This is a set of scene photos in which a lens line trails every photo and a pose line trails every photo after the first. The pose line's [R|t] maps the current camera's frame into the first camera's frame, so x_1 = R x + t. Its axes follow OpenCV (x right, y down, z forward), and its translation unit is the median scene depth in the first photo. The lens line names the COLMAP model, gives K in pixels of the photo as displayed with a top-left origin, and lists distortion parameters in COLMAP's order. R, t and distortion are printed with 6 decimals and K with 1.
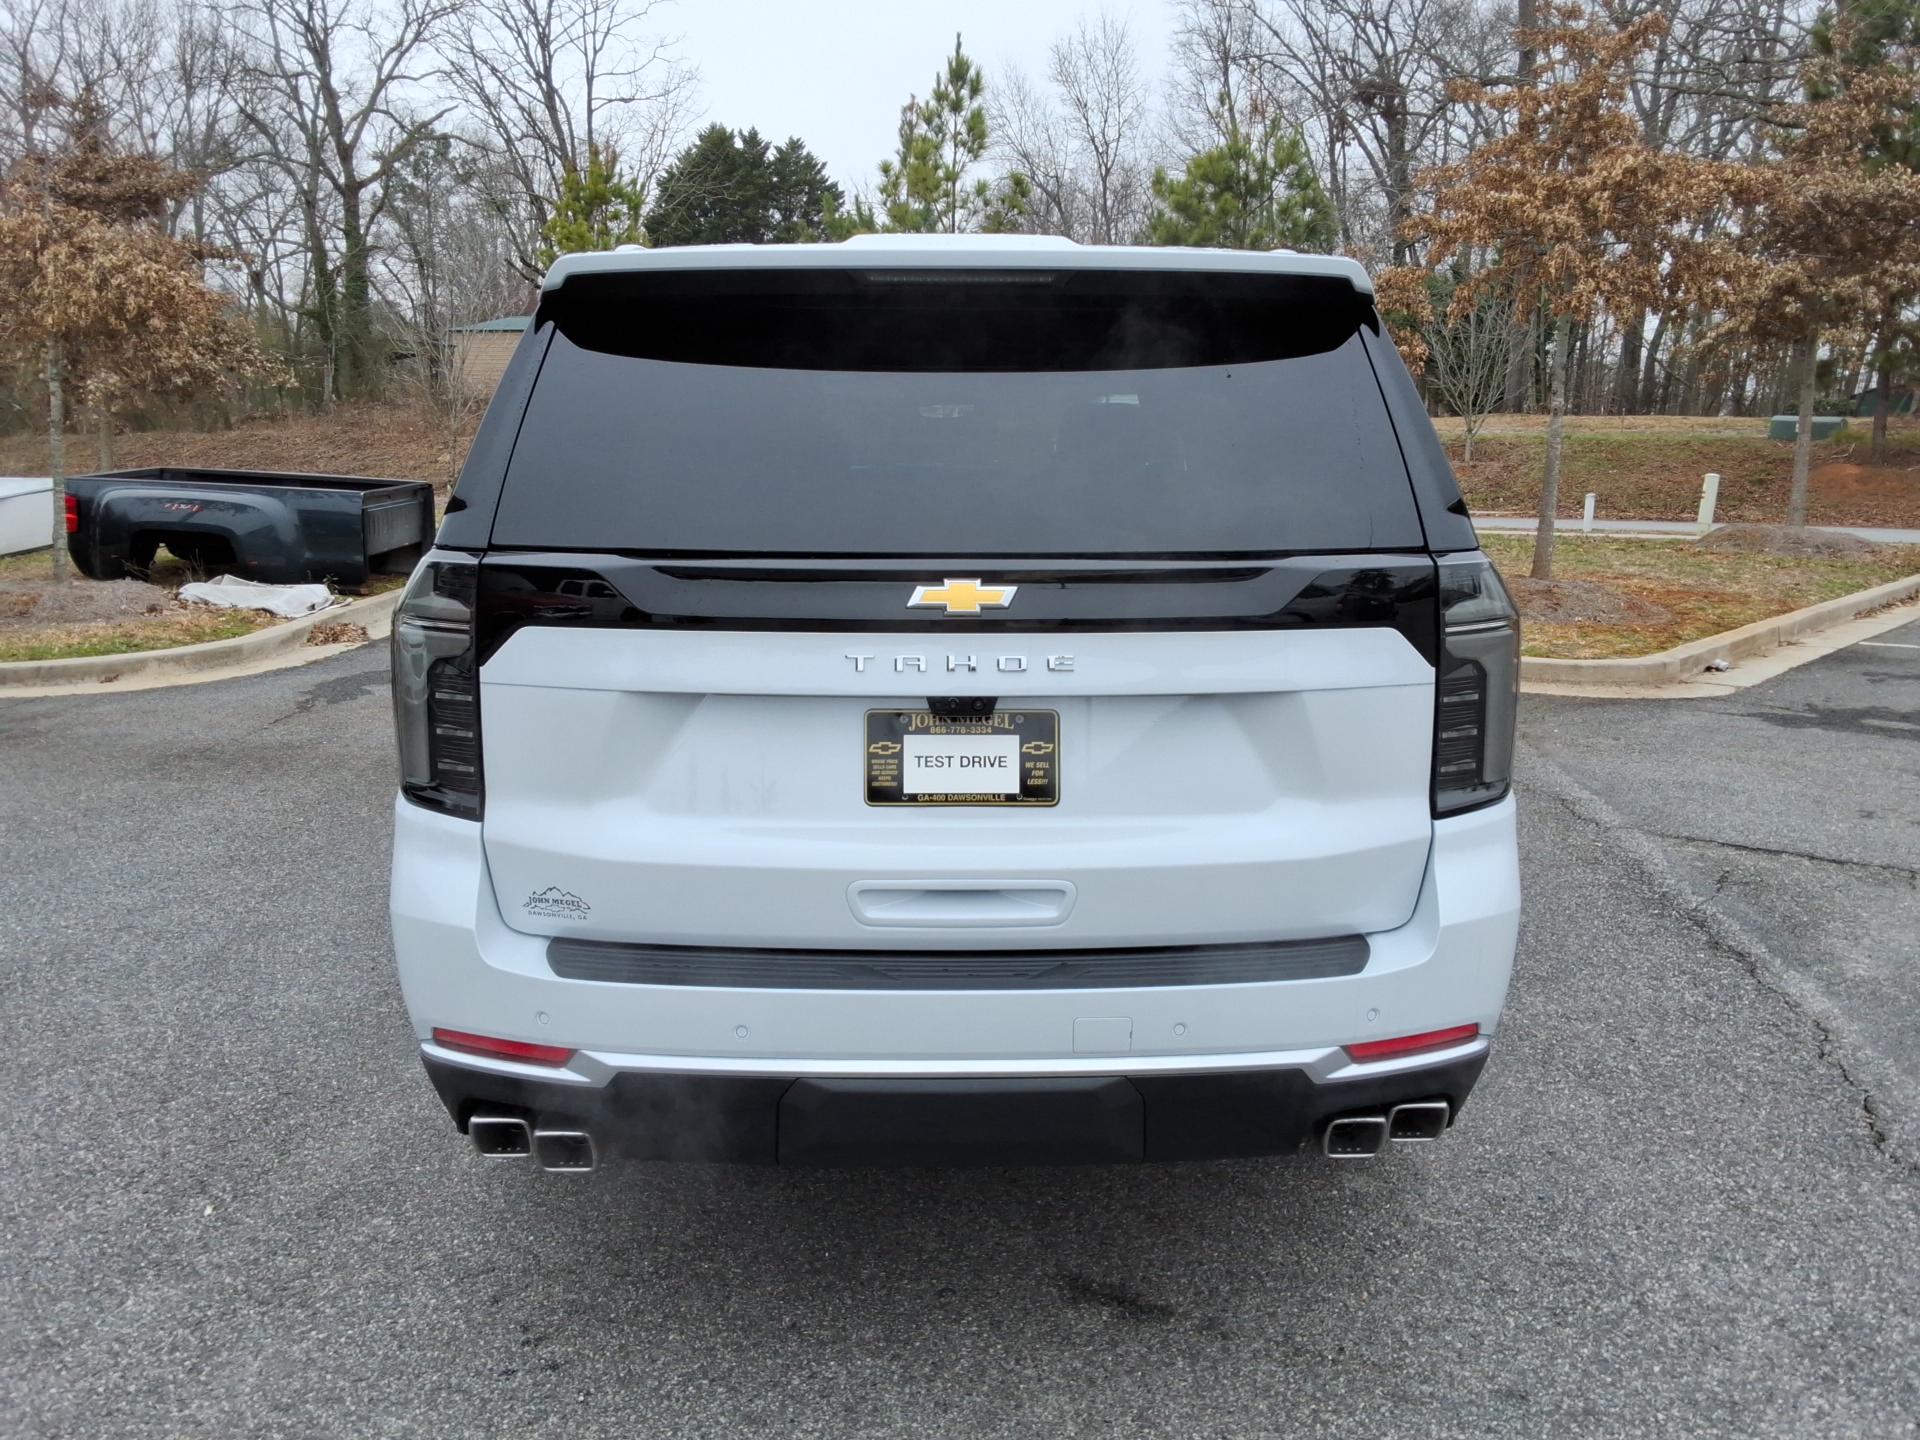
lens RADIAL K [[1568.3, 0, 980.0], [0, 1568.3, 695.4], [0, 0, 1]] dist [0.066828, -0.100913]
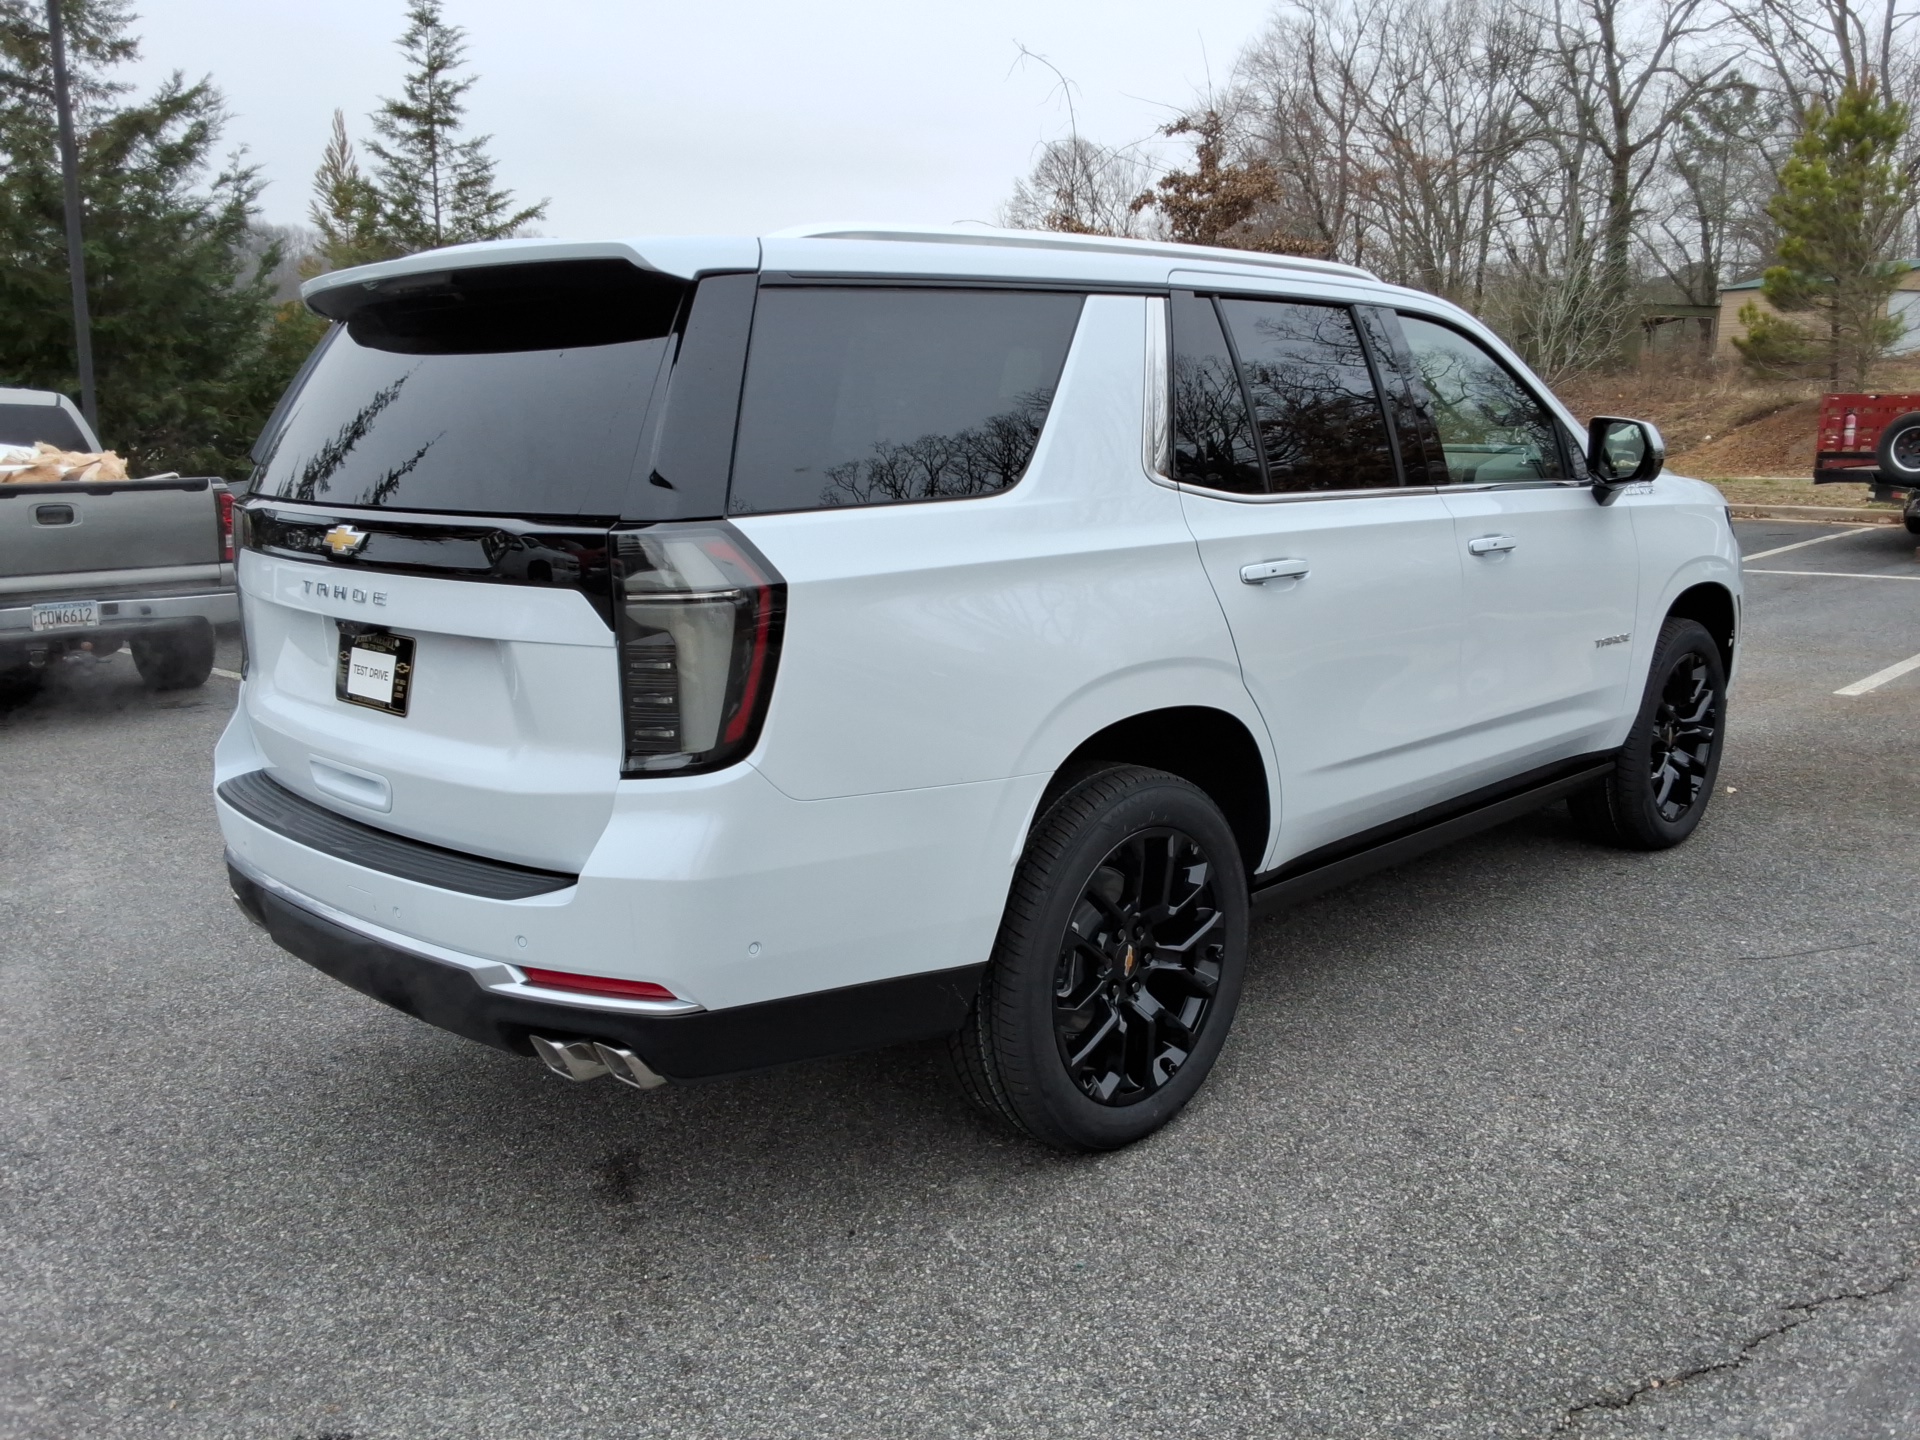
lens RADIAL K [[1544.9, 0, 947.9], [0, 1544.9, 700.1], [0, 0, 1]] dist [0.117078, -0.174354]
pose [[0.703975, 0.116335, -0.700633, 1.031267], [-0.100141, 0.992897, 0.064245, -0.054119], [0.703130, 0.024936, 0.710624, 0.373531]]
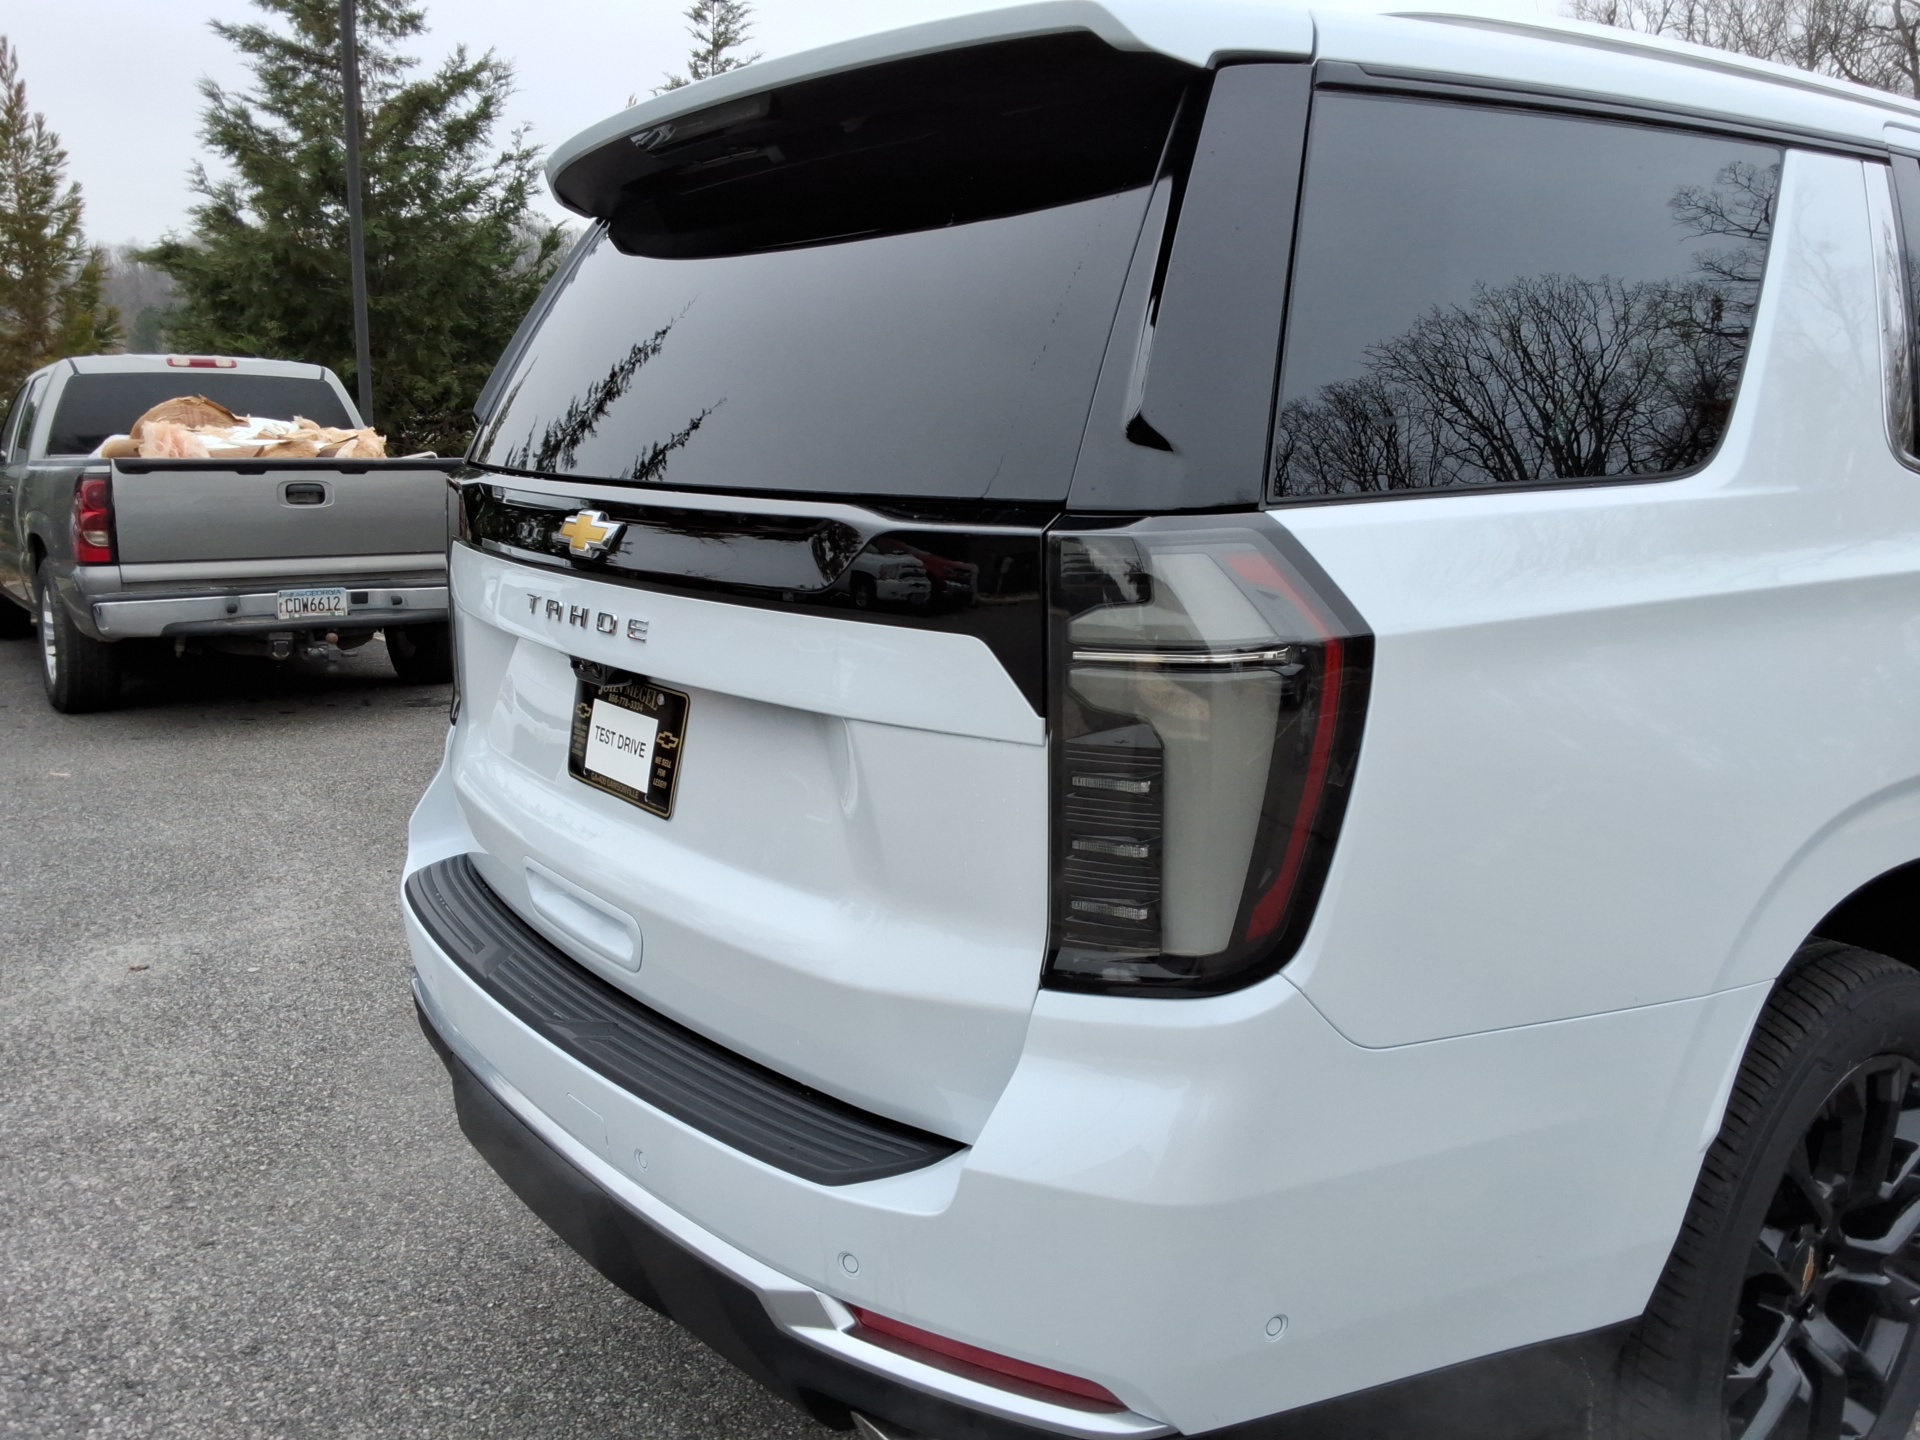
lens RADIAL K [[1548.0, 0, 966.7], [0, 1548.0, 693.4], [0, 0, 1]] dist [0.089775, -0.143068]
pose [[0.595034, 0.140226, -0.791373, 0.621753], [-0.132845, 0.988278, 0.075230, -0.056534], [0.792645, 0.060366, 0.606687, 0.565023]]
